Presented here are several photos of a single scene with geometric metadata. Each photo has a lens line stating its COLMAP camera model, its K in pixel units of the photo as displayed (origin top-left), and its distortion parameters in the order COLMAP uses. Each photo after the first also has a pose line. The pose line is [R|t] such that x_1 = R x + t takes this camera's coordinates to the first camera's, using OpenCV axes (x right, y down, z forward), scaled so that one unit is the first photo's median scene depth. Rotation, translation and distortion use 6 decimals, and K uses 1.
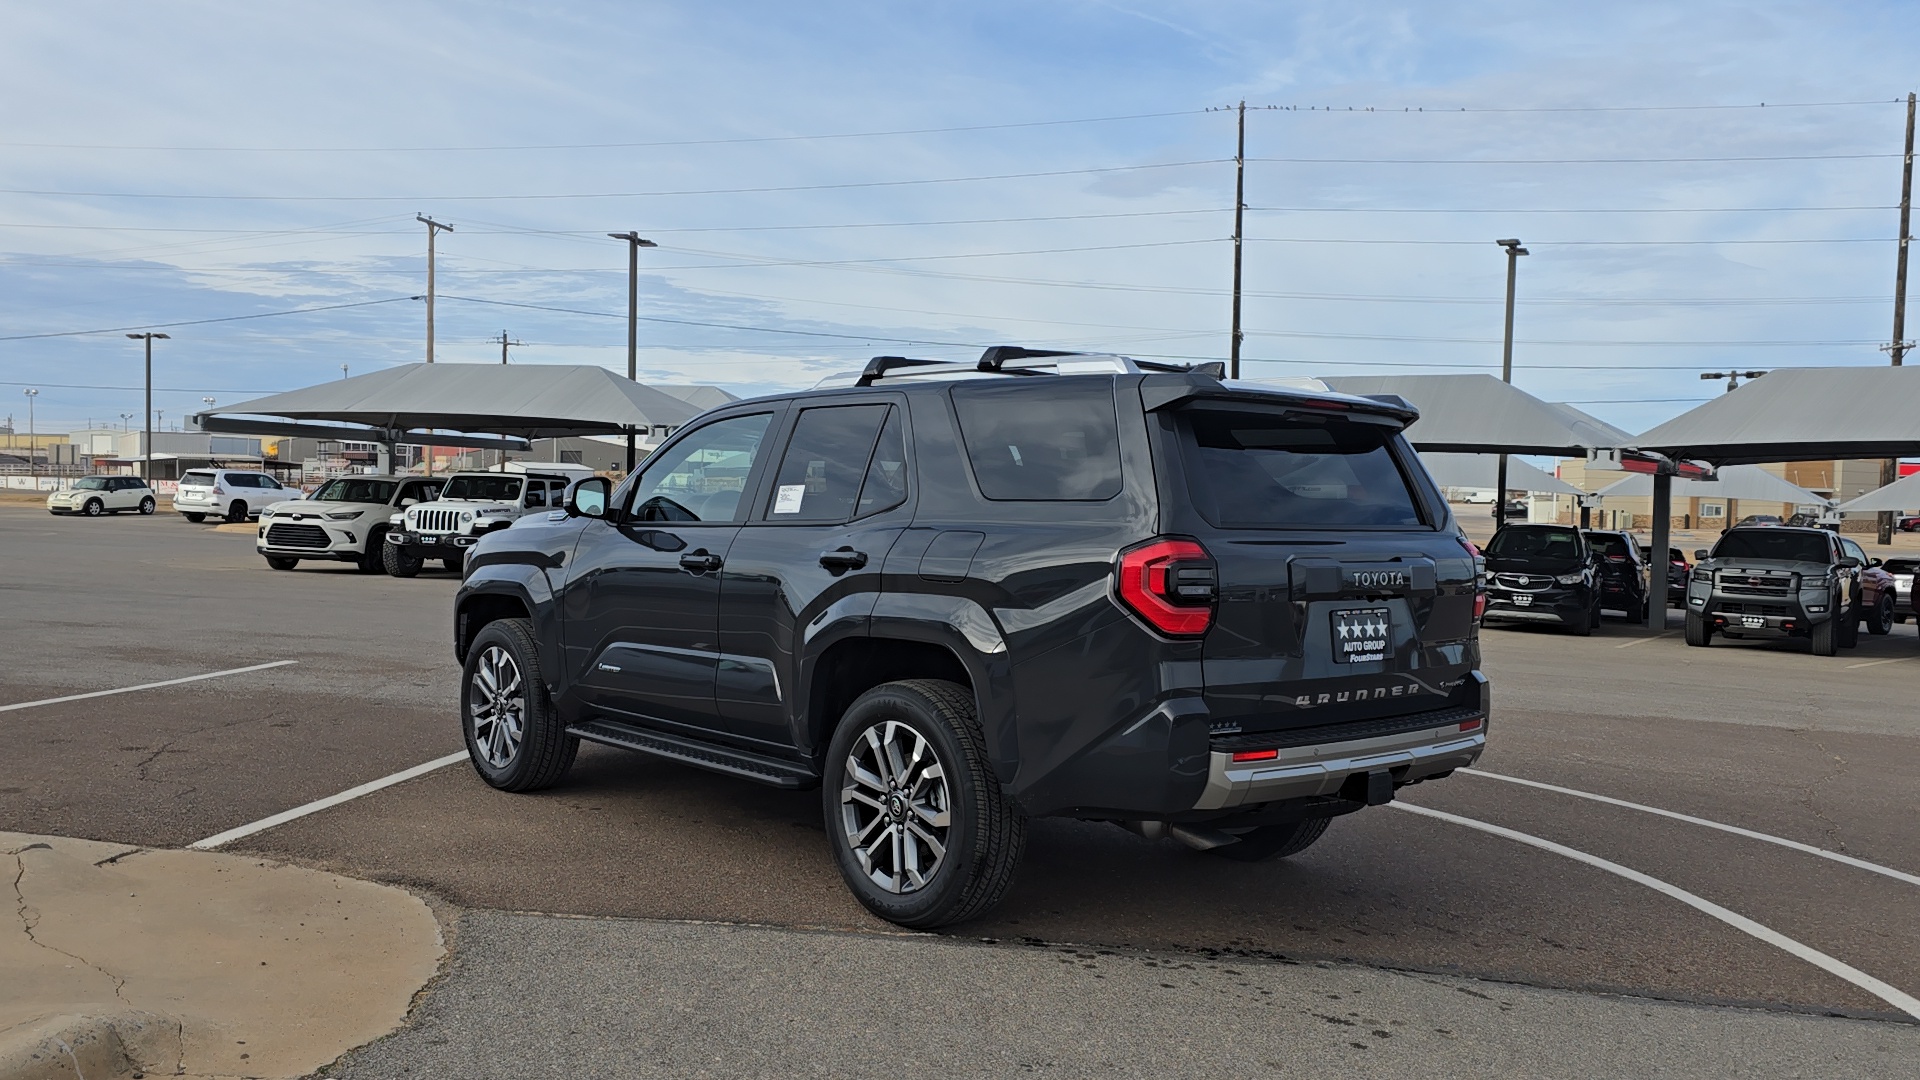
lens RADIAL K [[1599.4, 0, 966.8], [0, 1599.4, 547.0], [0, 0, 1]] dist [-0.000585, 0.000957]
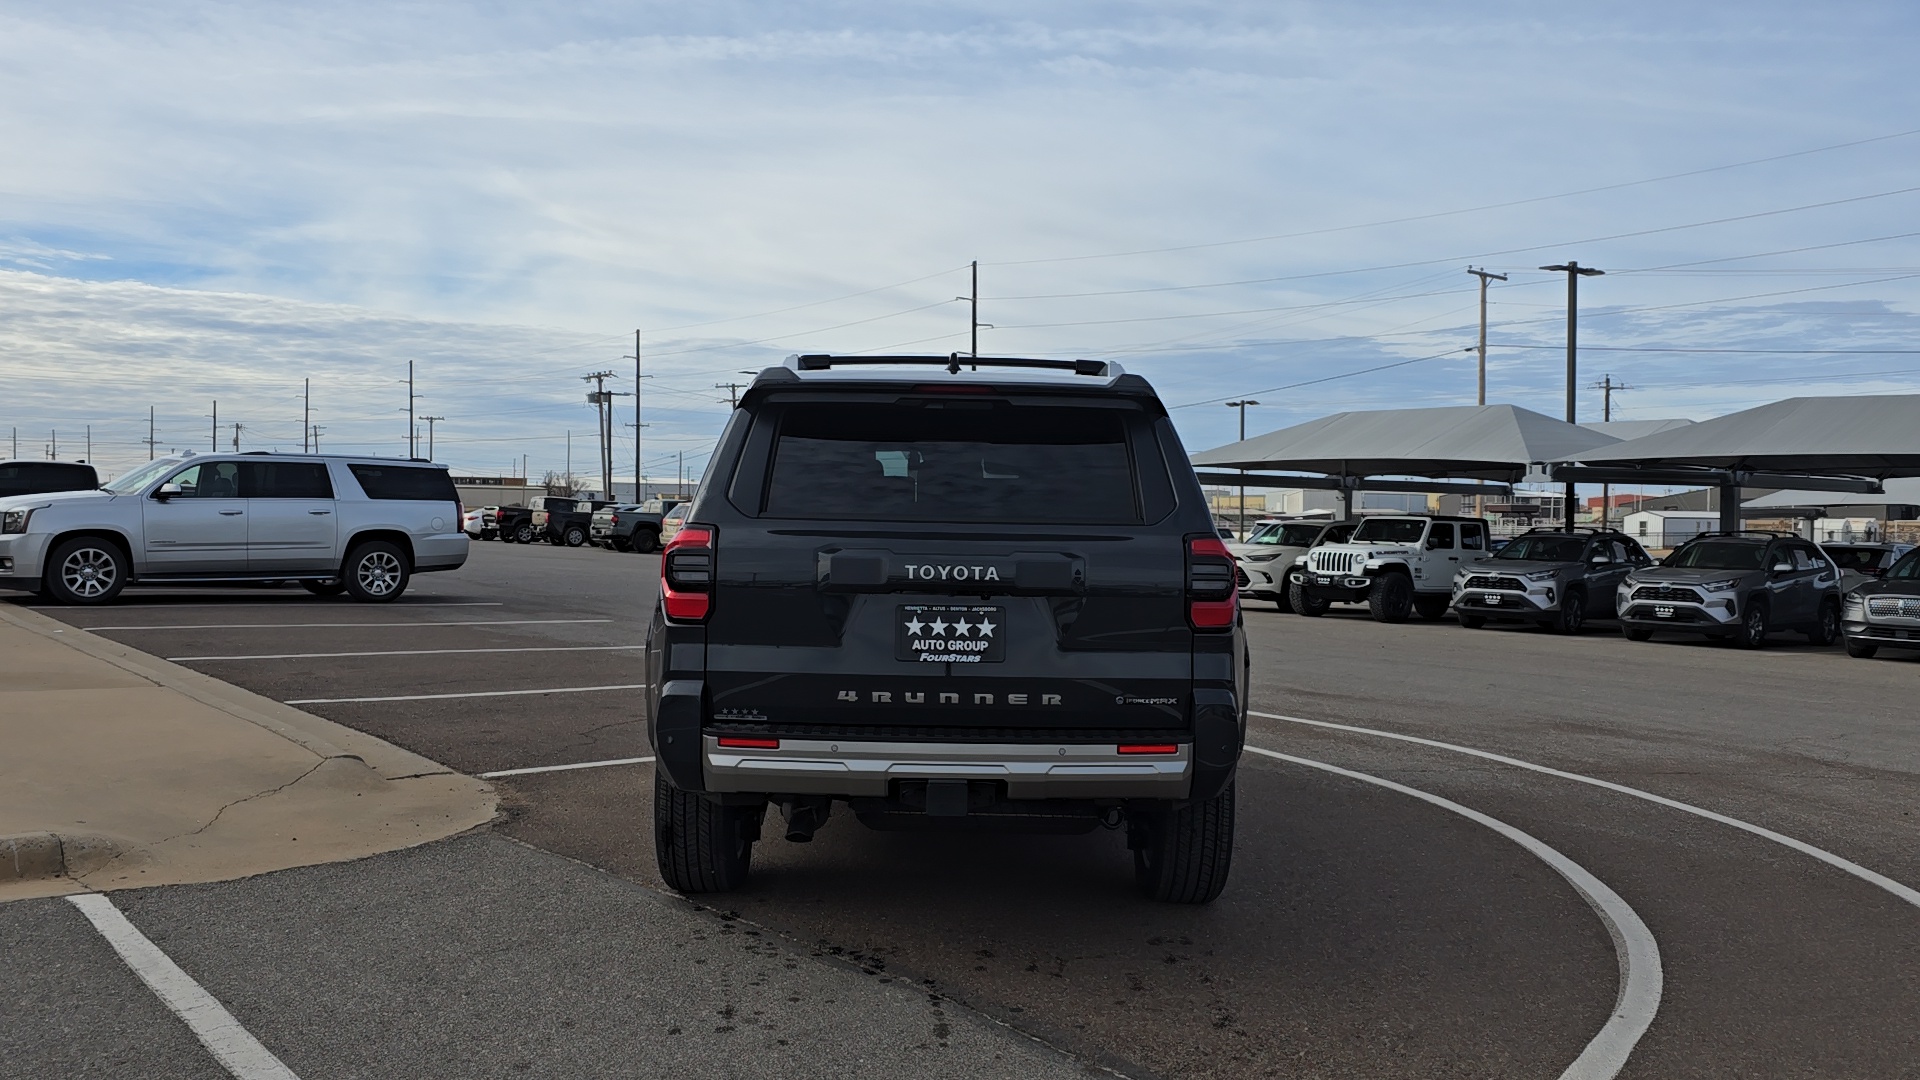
lens RADIAL K [[1599.4, 0, 966.8], [0, 1599.4, 547.0], [0, 0, 1]] dist [-0.000585, 0.000957]
pose [[0.752762, -0.003386, -0.658284, 0.172596], [-0.018858, 0.999465, -0.026705, 0.005880], [0.658022, 0.032516, 0.752296, 0.060804]]
